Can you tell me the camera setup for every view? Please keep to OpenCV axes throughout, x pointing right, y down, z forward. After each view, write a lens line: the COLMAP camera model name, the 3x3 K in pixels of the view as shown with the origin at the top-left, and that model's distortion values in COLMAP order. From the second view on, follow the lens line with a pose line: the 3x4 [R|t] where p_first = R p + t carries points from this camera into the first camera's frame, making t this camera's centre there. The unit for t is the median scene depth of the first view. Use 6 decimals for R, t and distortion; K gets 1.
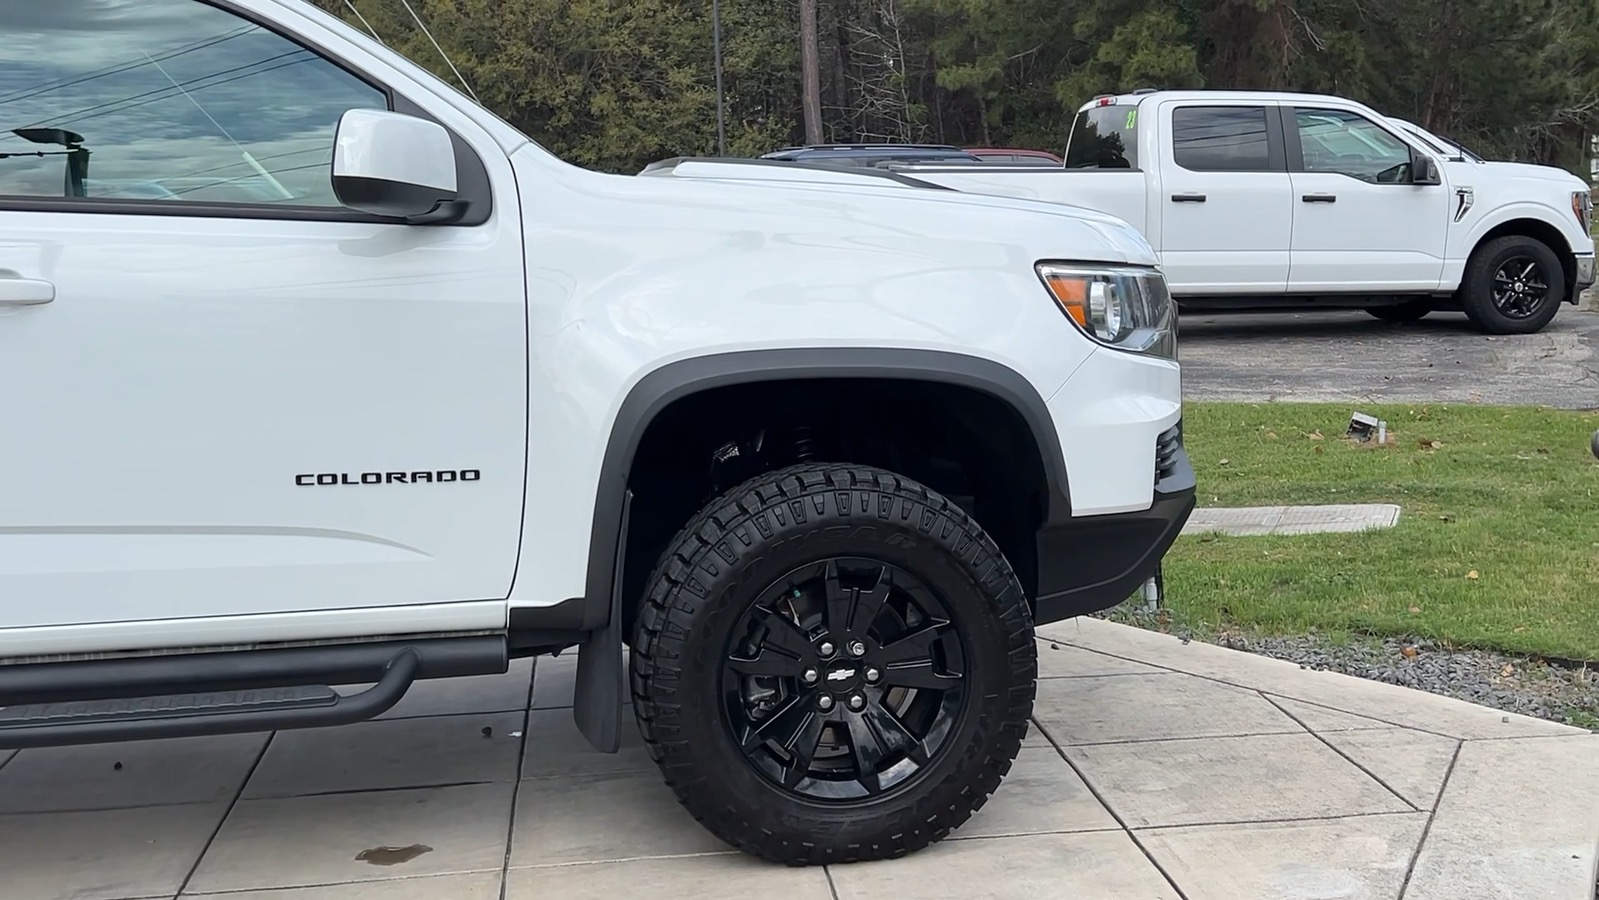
lens RADIAL K [[1953.7, 0, 797.9], [0, 1953.7, 447.1], [0, 0, 1]] dist [0.317876, -1.659858]
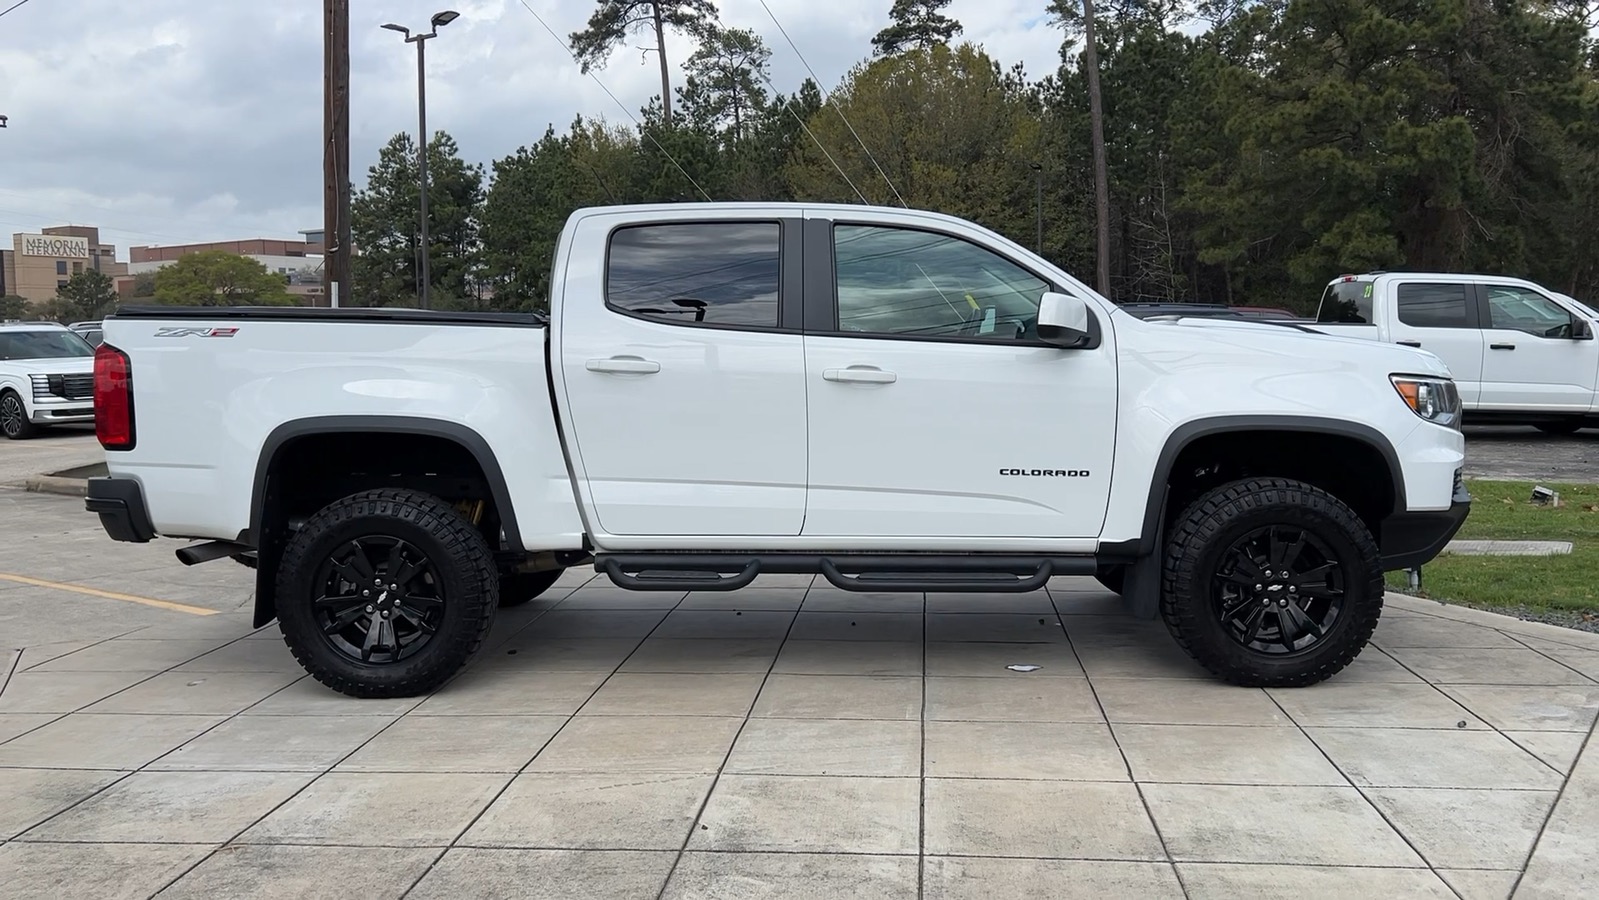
lens RADIAL K [[1372.3, 0, 800.1], [0, 1372.3, 452.9], [0, 0, 1]] dist [0.077338, -0.126746]
pose [[0.980158, 0.037110, -0.194714, -0.163544], [-0.045116, 0.998302, -0.036841, 0.052887], [0.193016, 0.044895, 0.980168, -0.383573]]
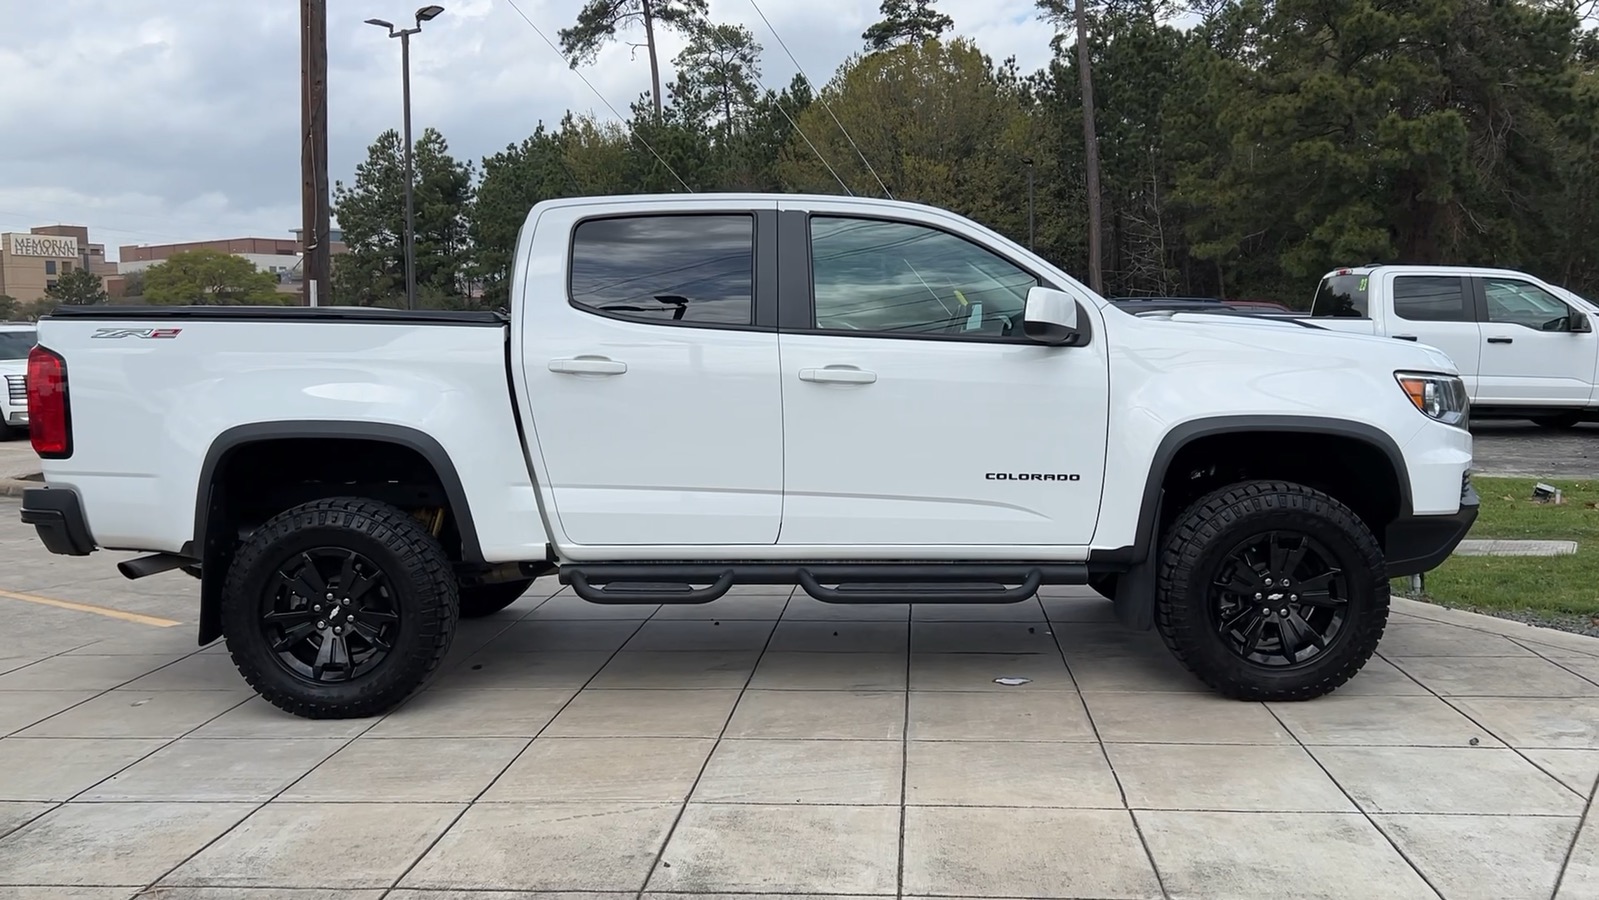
lens RADIAL K [[1372.3, 0, 800.1], [0, 1372.3, 452.9], [0, 0, 1]] dist [0.077338, -0.126746]
pose [[0.981276, 0.032320, -0.189877, -0.160754], [-0.039532, 0.998629, -0.034317, 0.042602], [0.188507, 0.041181, 0.981208, -0.317222]]
